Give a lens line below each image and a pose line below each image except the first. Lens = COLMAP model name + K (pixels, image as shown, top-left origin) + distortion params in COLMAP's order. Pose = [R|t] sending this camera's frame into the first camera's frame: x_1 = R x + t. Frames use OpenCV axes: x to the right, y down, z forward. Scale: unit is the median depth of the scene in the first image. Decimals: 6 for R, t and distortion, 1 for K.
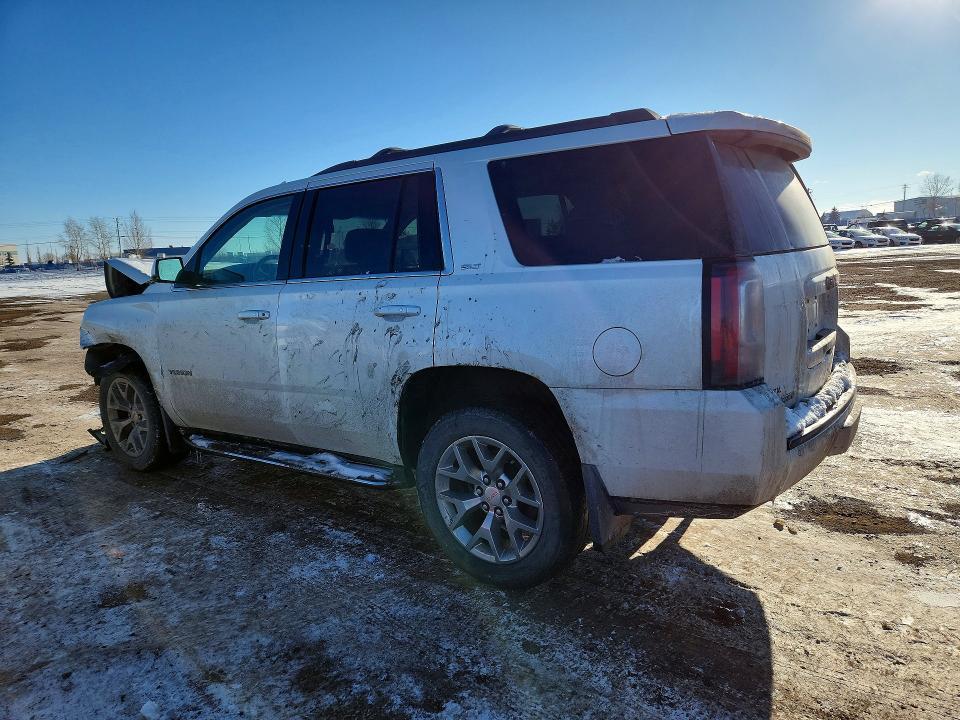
lens RADIAL K [[636.7, 0, 476.6], [0, 636.7, 363.0], [0, 0, 1]] dist [0.054968, -0.043748]
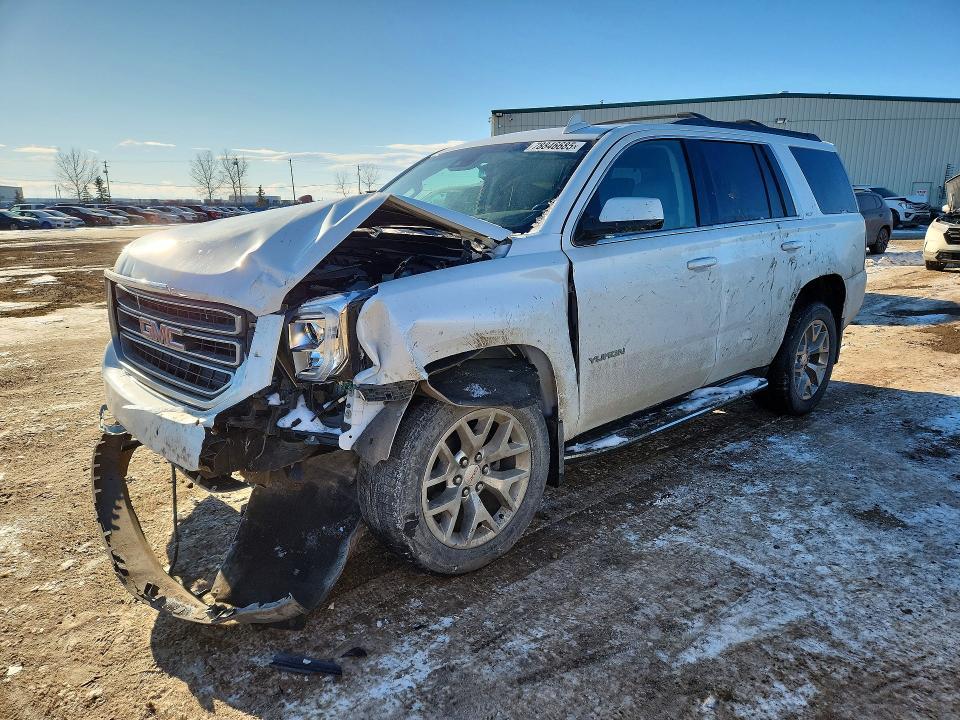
lens RADIAL K [[636.7, 0, 476.6], [0, 636.7, 363.0], [0, 0, 1]] dist [0.054968, -0.043748]
pose [[0.234157, -0.184953, 0.954444, -1.500216], [0.168200, 0.974640, 0.147602, -0.139333], [-0.957538, 0.125976, 0.259328, 1.198761]]
